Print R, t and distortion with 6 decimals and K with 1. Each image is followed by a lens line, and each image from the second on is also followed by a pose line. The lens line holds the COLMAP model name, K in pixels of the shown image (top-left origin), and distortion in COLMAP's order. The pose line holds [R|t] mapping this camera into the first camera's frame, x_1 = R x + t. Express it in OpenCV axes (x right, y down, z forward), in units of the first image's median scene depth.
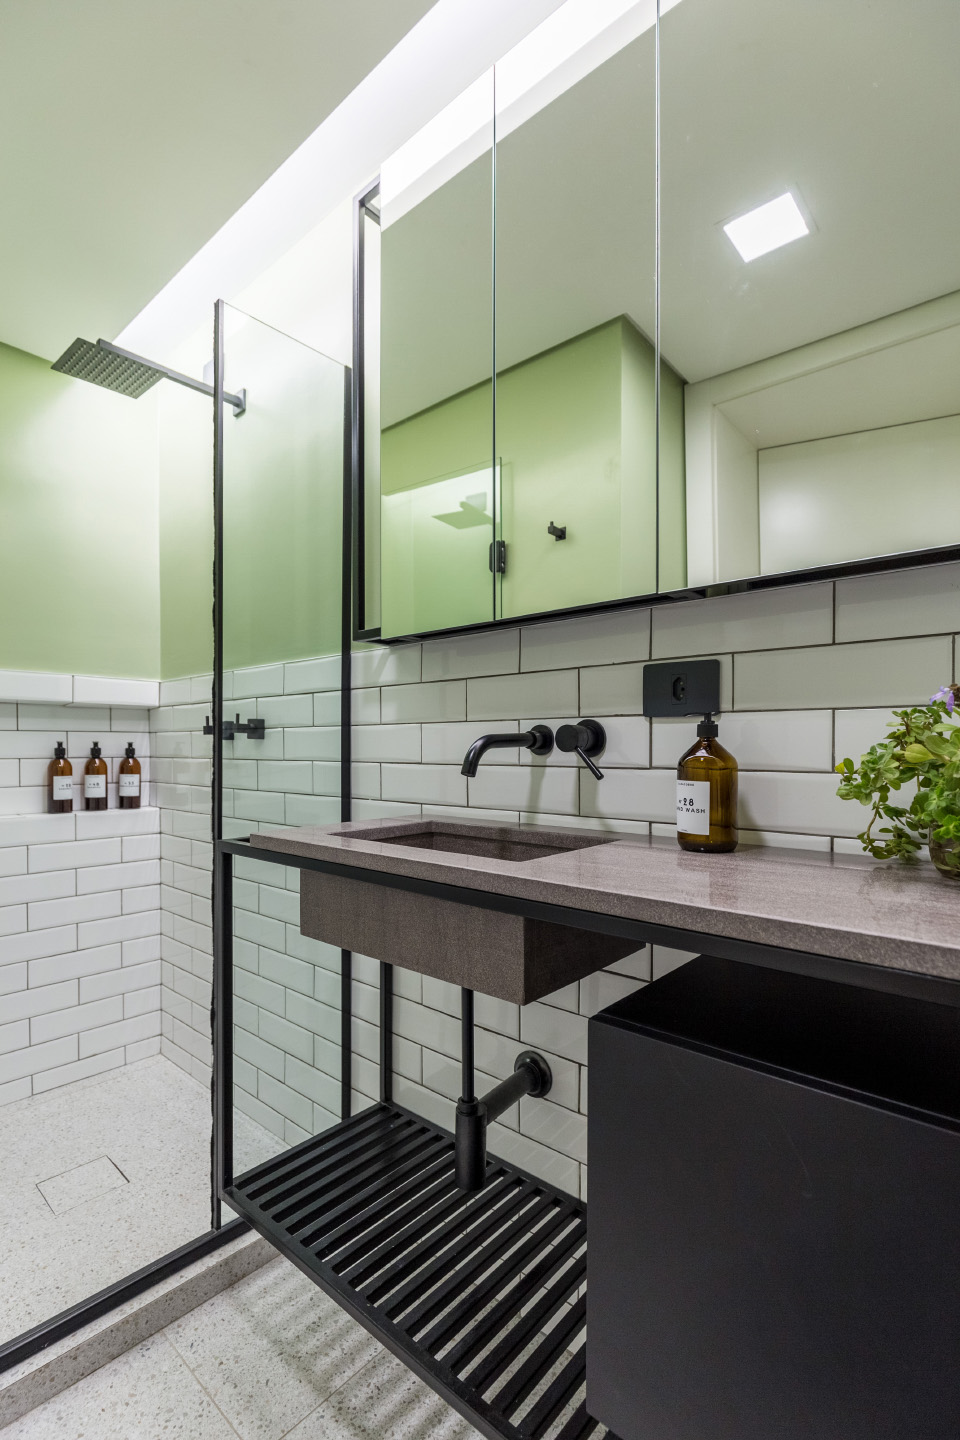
lens RADIAL K [[662.1, 0, 487.3], [0, 662.1, 736.1], [0, 0, 1]] dist [-0.000552, -0.000752]
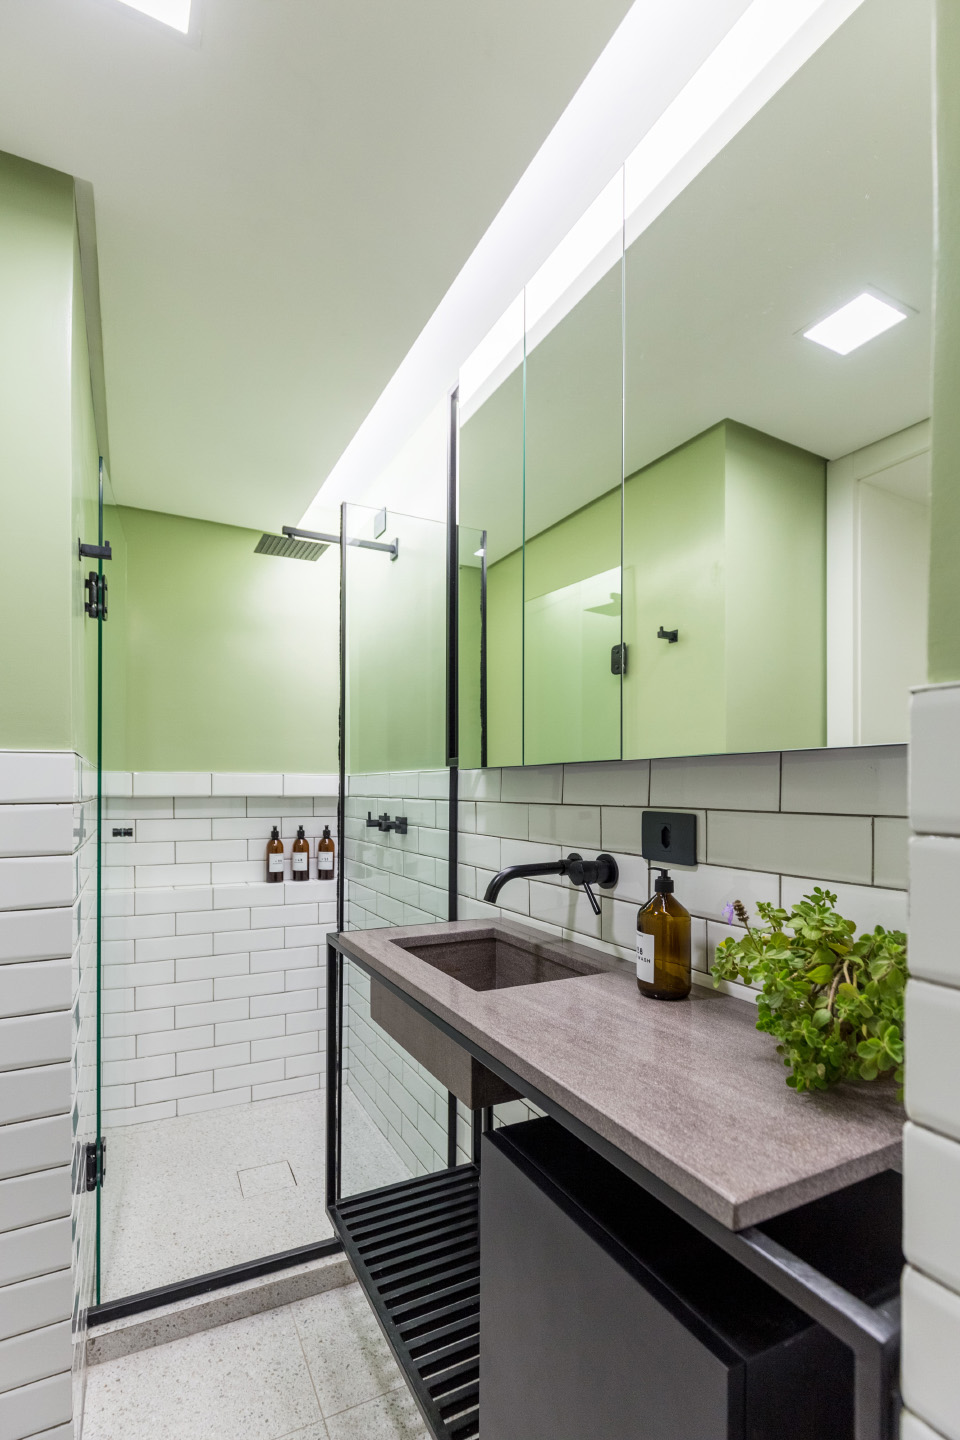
lens RADIAL K [[674.6, 0, 482.8], [0, 674.6, 774.3], [0, 0, 1]] dist [-0.001305, 0.004538]
pose [[0.932709, -0.002922, -0.360619, 0.278639], [-0.000778, 0.999949, -0.010114, -0.111453], [0.360630, 0.009714, 0.932658, -0.098017]]
